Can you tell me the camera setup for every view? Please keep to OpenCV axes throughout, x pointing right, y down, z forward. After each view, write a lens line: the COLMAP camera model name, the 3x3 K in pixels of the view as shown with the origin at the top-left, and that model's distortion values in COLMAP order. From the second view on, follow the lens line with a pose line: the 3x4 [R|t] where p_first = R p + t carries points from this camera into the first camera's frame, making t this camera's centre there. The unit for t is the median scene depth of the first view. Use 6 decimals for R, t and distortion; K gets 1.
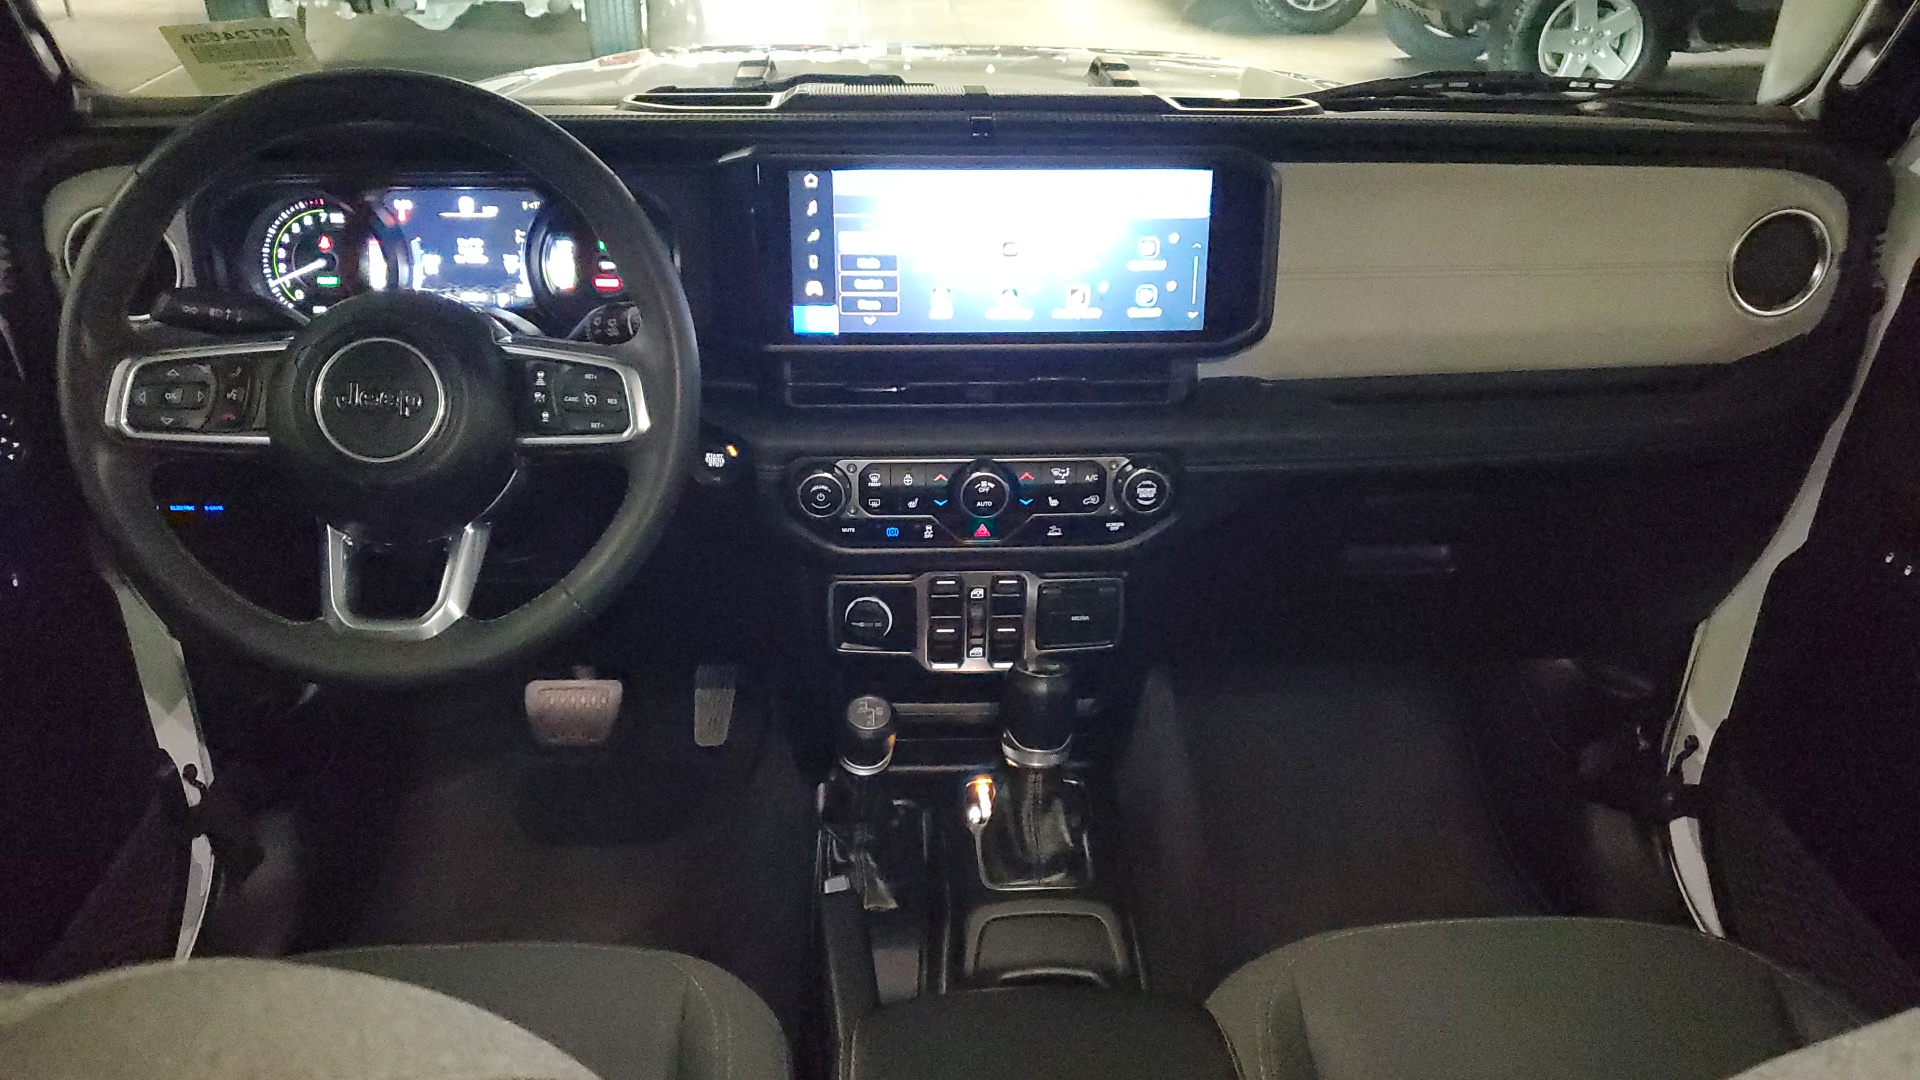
lens RADIAL K [[1504.6, 0, 972.1], [0, 1504.6, 542.7], [0, 0, 1]] dist [0.069074, -0.110434]
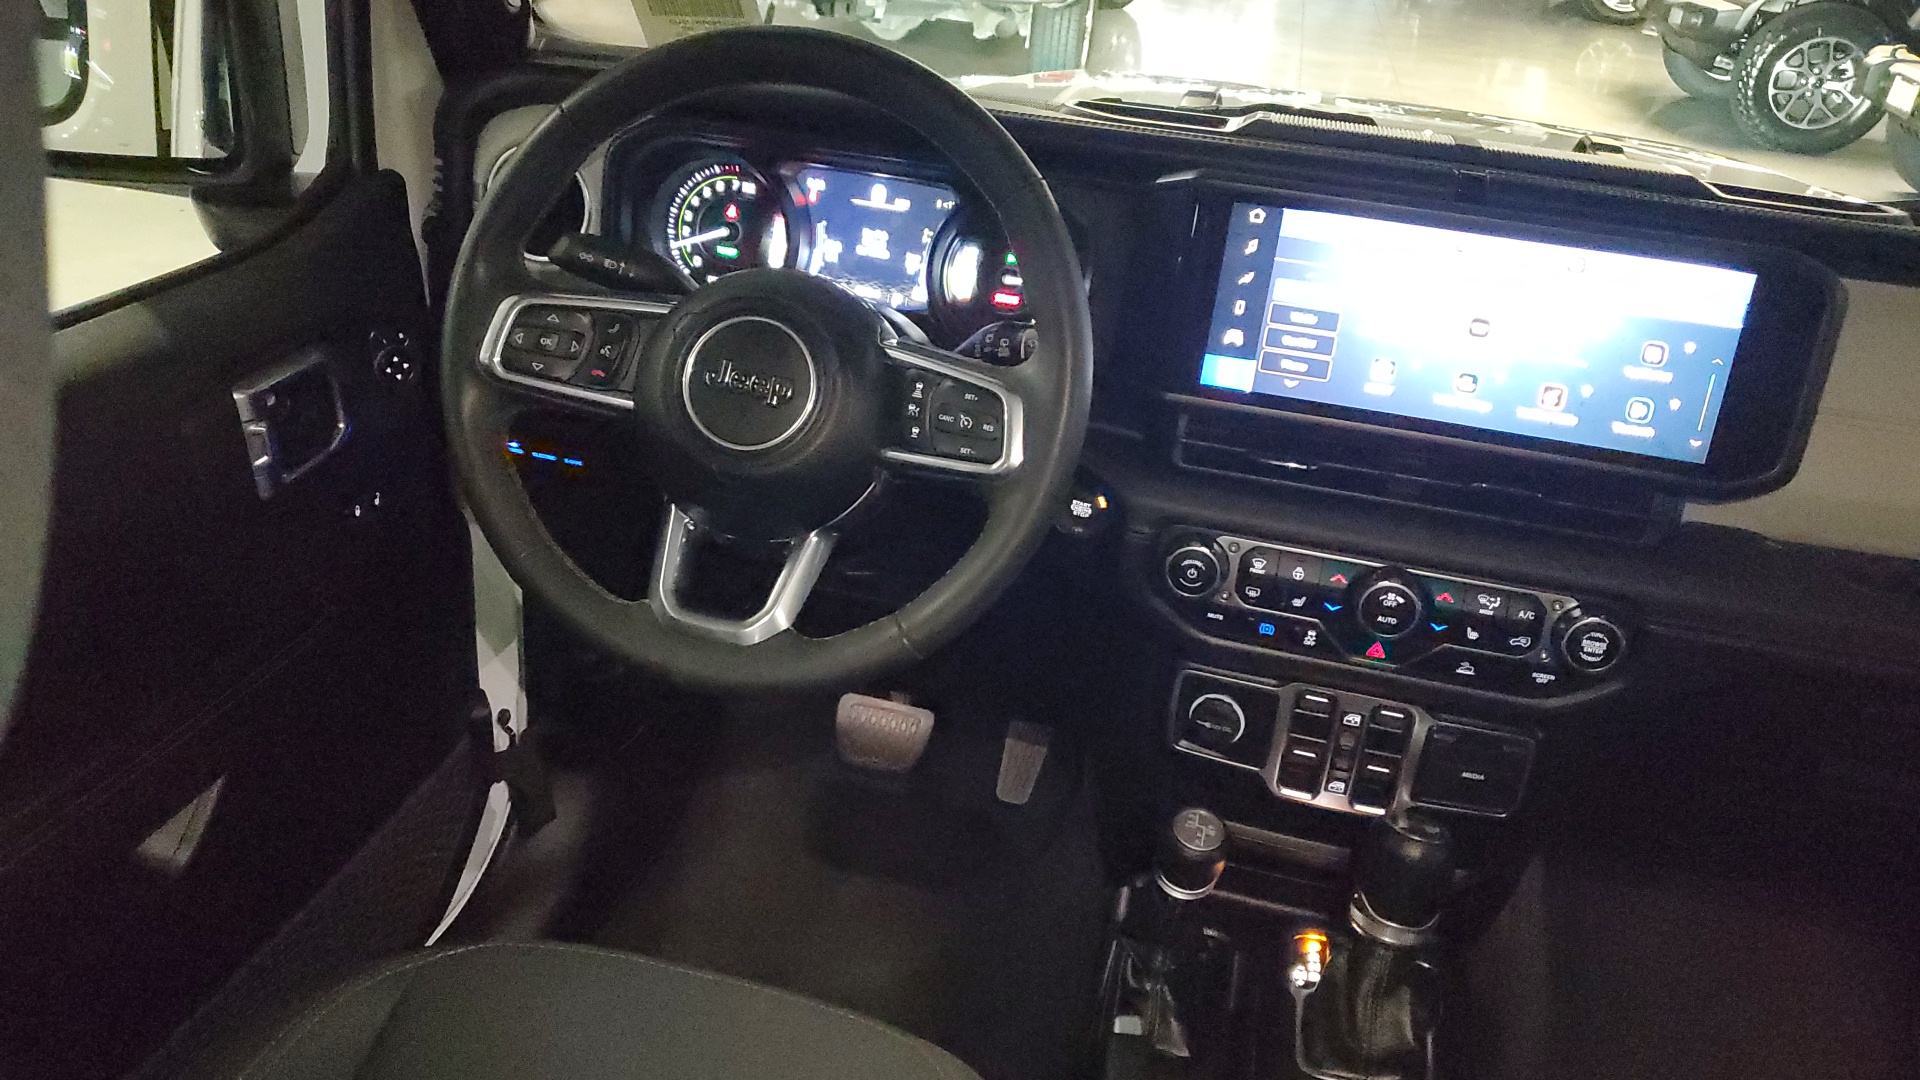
lens RADIAL K [[1504.6, 0, 961.6], [0, 1504.6, 532.2], [0, 0, 1]] dist [0.069074, -0.110434]
pose [[0.955617, 0.188346, -0.226545, -0.035191], [-0.196697, 0.980355, -0.014658, -0.014356], [0.219334, 0.058568, 0.973890, 0.119438]]
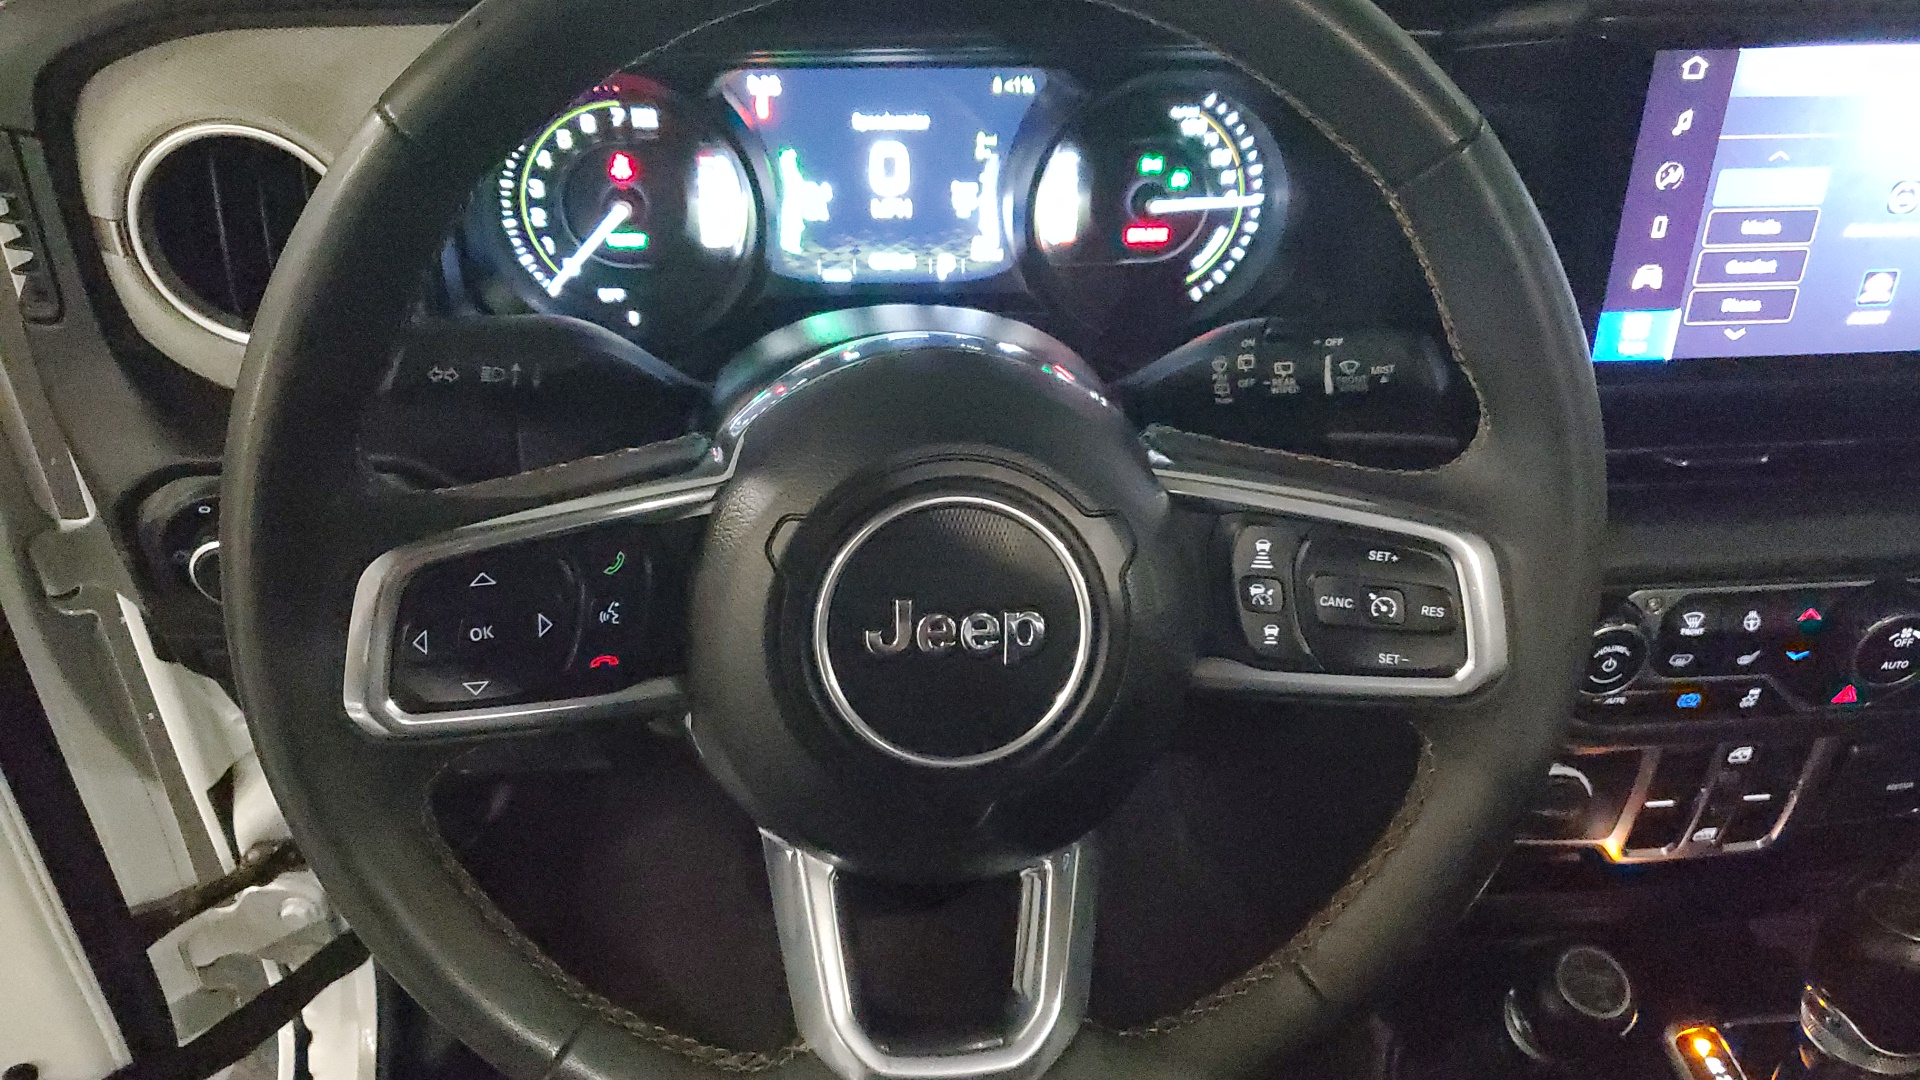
lens RADIAL K [[1504.6, 0, 981.6], [0, 1504.6, 527.0], [0, 0, 1]] dist [0.069074, -0.110434]
pose [[0.998192, -0.019655, 0.056800, -0.340161], [0.008750, 0.982472, 0.186203, -0.174246], [-0.059464, -0.185369, 0.980868, 0.473091]]
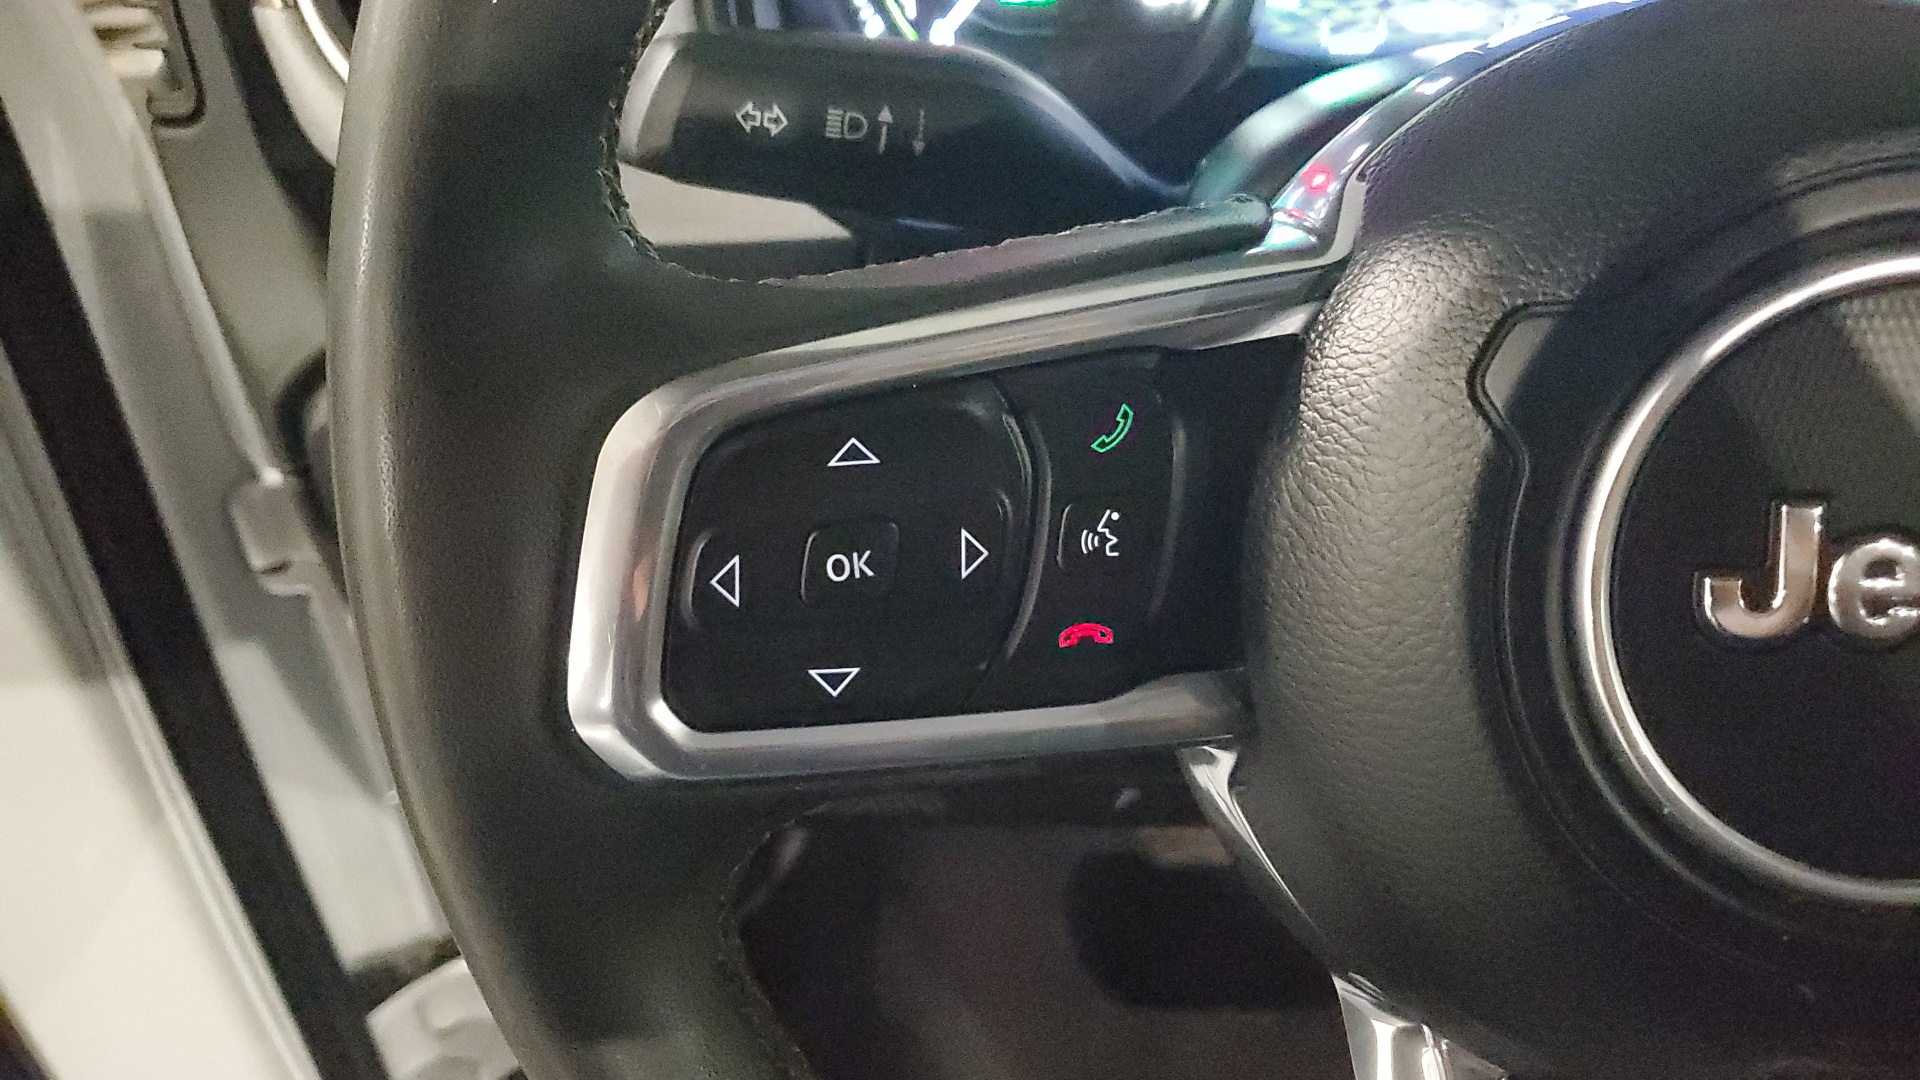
lens RADIAL K [[1504.6, 0, 958.2], [0, 1504.6, 534.0], [0, 0, 1]] dist [0.069074, -0.110434]
pose [[0.992466, -0.008638, -0.122216, -0.407470], [0.028999, 0.985728, 0.165827, -0.113252], [0.119039, -0.168121, 0.978552, 0.669792]]
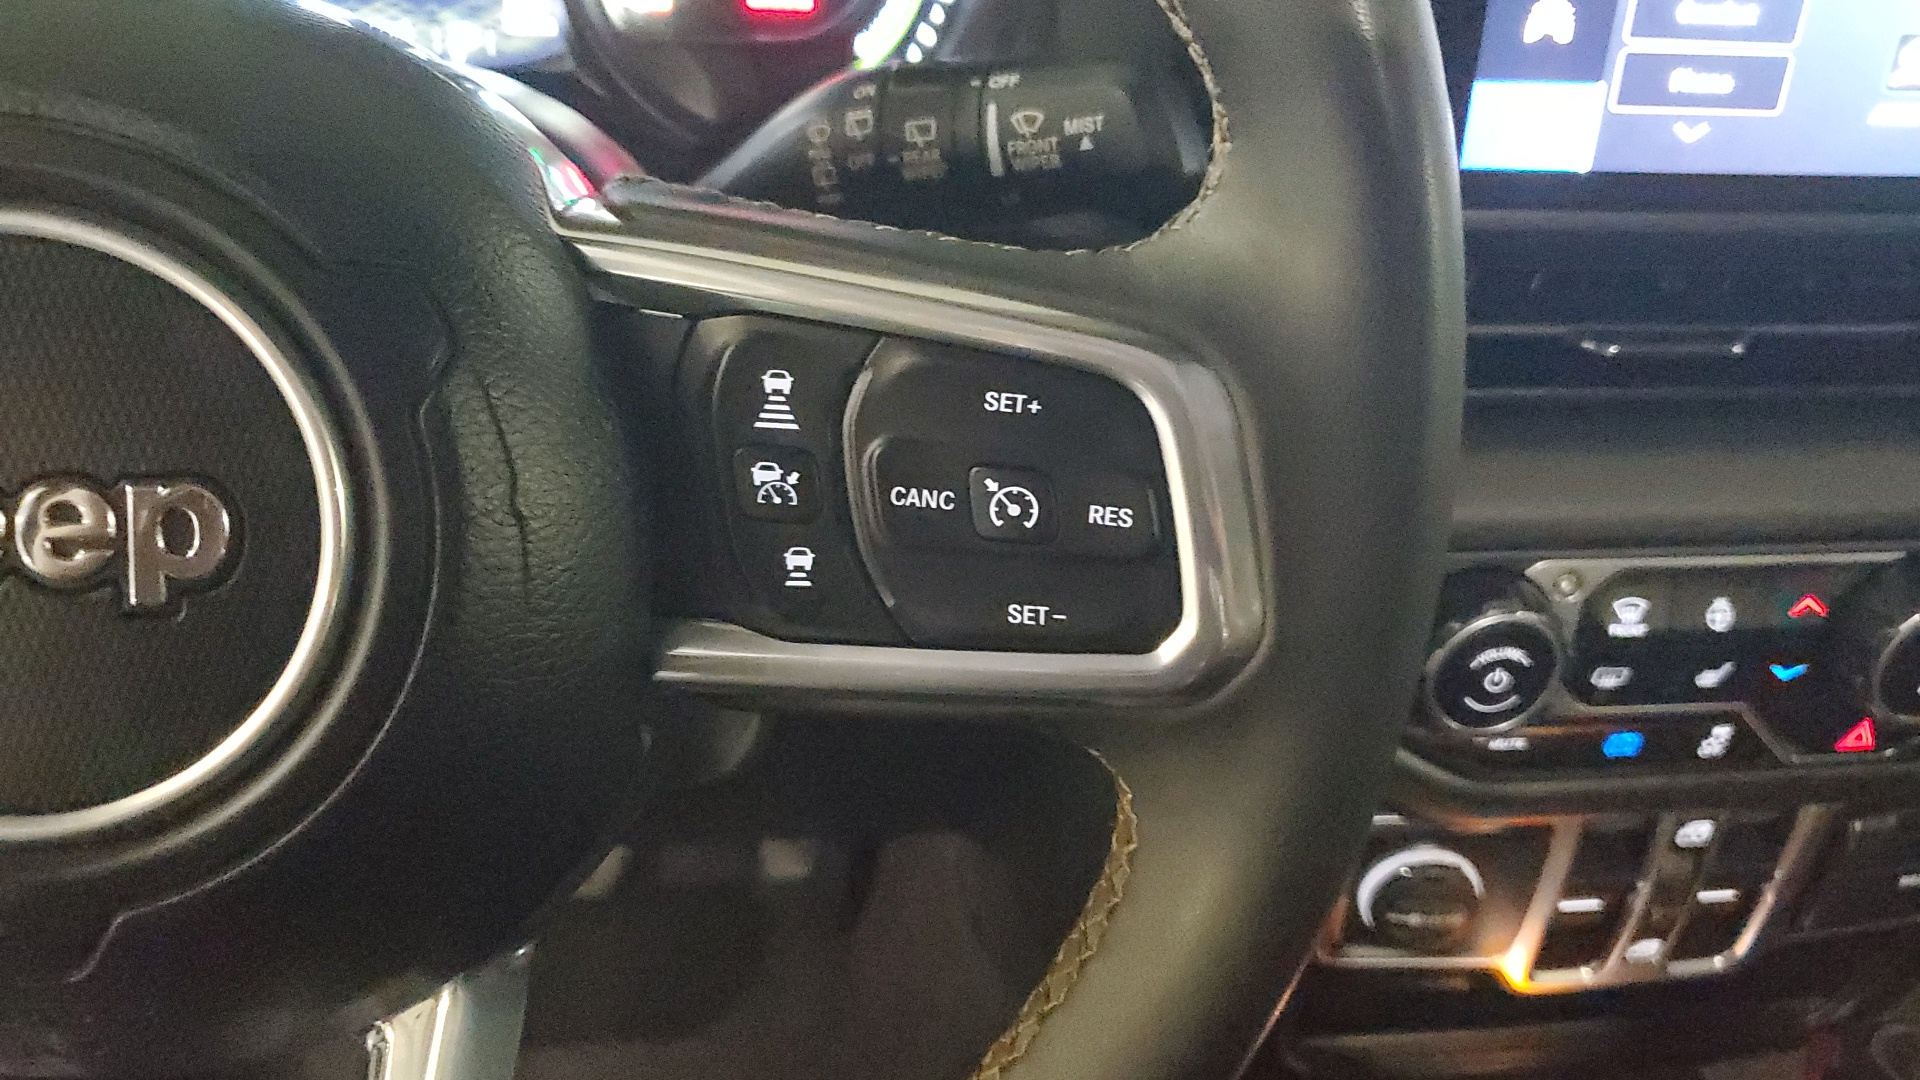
lens RADIAL K [[1548.6, 0, 953.0], [0, 1548.6, 538.8], [0, 0, 1]] dist [-0.008921, -0.031957]
pose [[0.996220, -0.003134, 0.086808, -0.238539], [-0.009218, 0.989892, 0.141525, -0.103340], [-0.086374, -0.141791, 0.986121, 0.655661]]
